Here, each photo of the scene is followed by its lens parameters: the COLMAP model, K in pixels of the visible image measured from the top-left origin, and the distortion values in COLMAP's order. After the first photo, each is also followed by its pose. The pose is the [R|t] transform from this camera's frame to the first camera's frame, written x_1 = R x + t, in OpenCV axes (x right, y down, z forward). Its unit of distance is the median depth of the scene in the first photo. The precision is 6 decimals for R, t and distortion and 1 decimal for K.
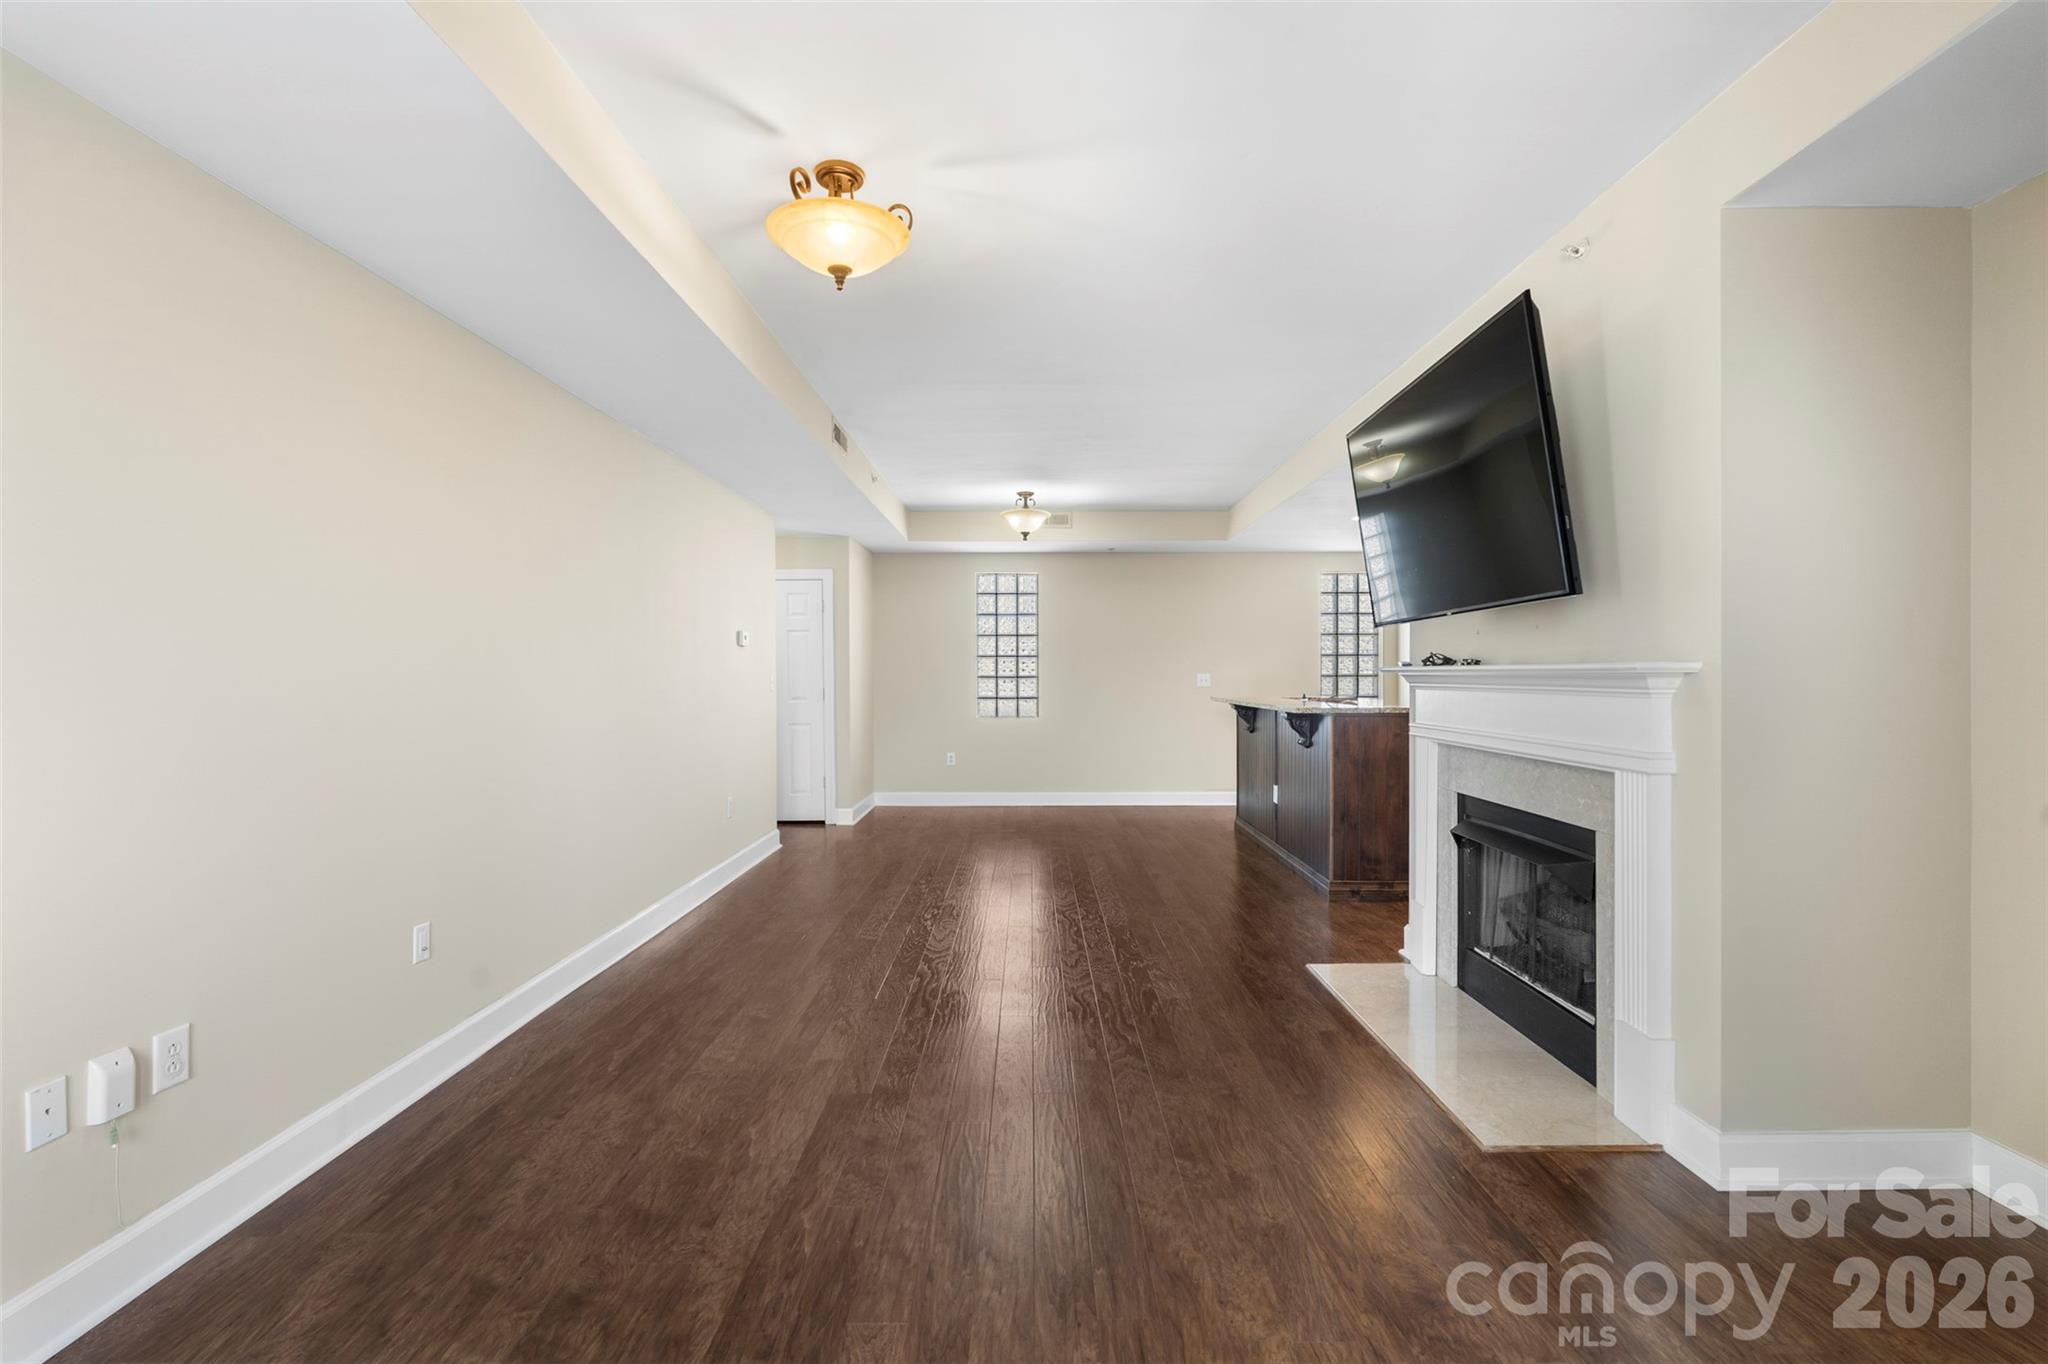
lens RADIAL K [[911.2, 0, 1032.4], [0, 911.2, 682.5], [0, 0, 1]] dist [-0.007278, 0.001492]
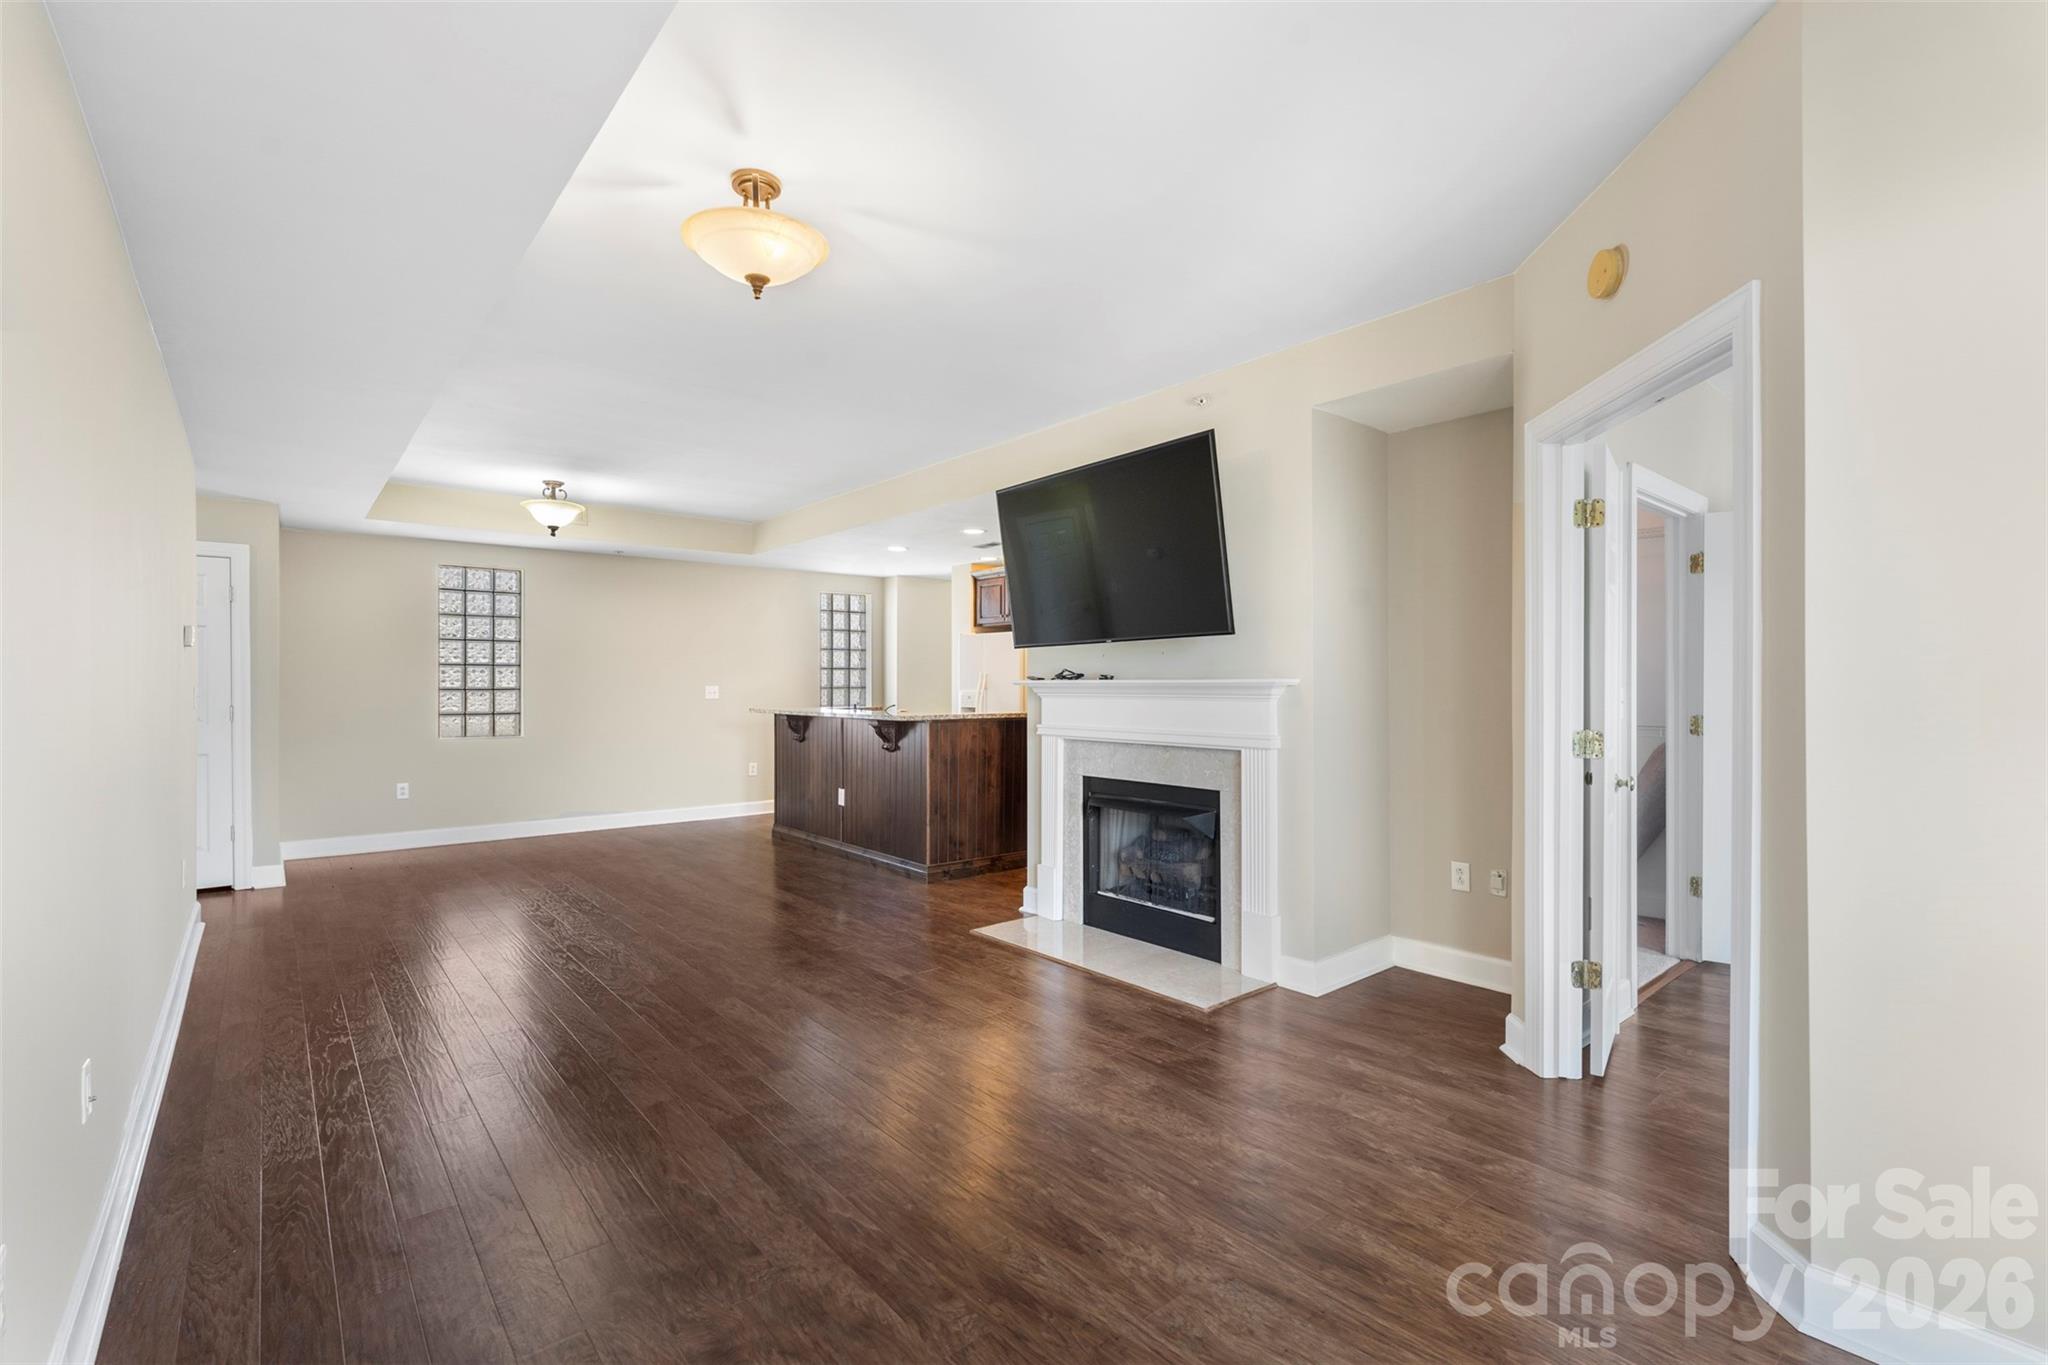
lens RADIAL K [[911.2, 0, 1042.3], [0, 911.2, 687.7], [0, 0, 1]] dist [-0.007278, 0.001492]
pose [[0.760175, 0.000113, 0.649719, -0.453340], [0.004976, 0.999970, -0.005997, 0.000196], [-0.649700, 0.007792, 0.760151, 0.034319]]
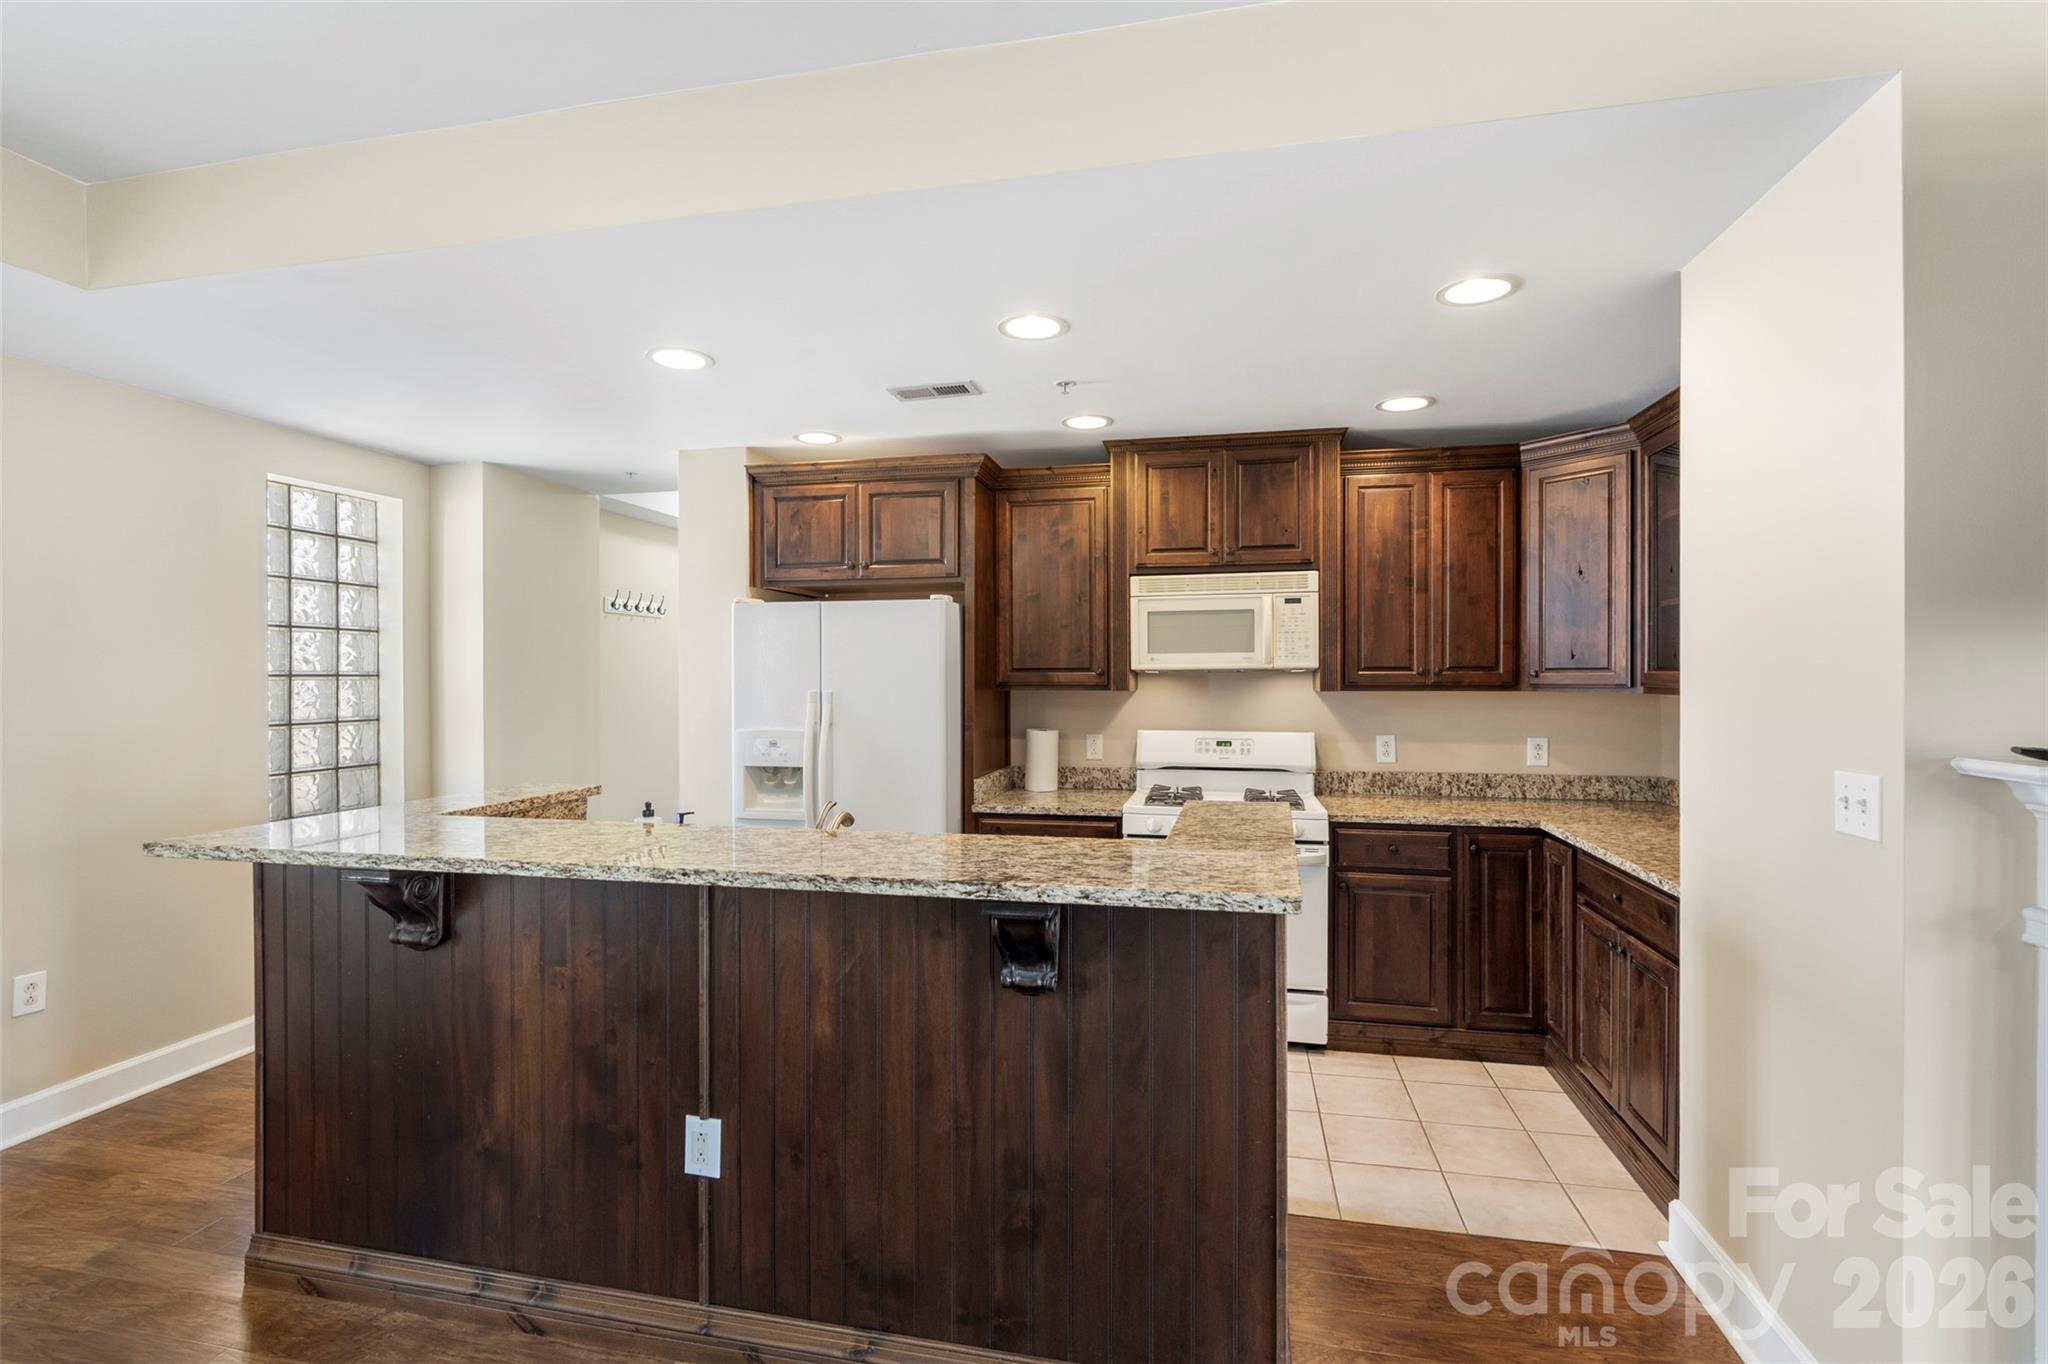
lens RADIAL K [[911.2, 0, 1019.2], [0, 911.2, 681.1], [0, 0, 1]] dist [-0.007278, 0.001492]
pose [[0.236183, -0.000585, 0.971708, -0.007507], [0.010765, 0.999940, -0.002015, -0.057626], [-0.971649, 0.010936, 0.236175, 1.459274]]
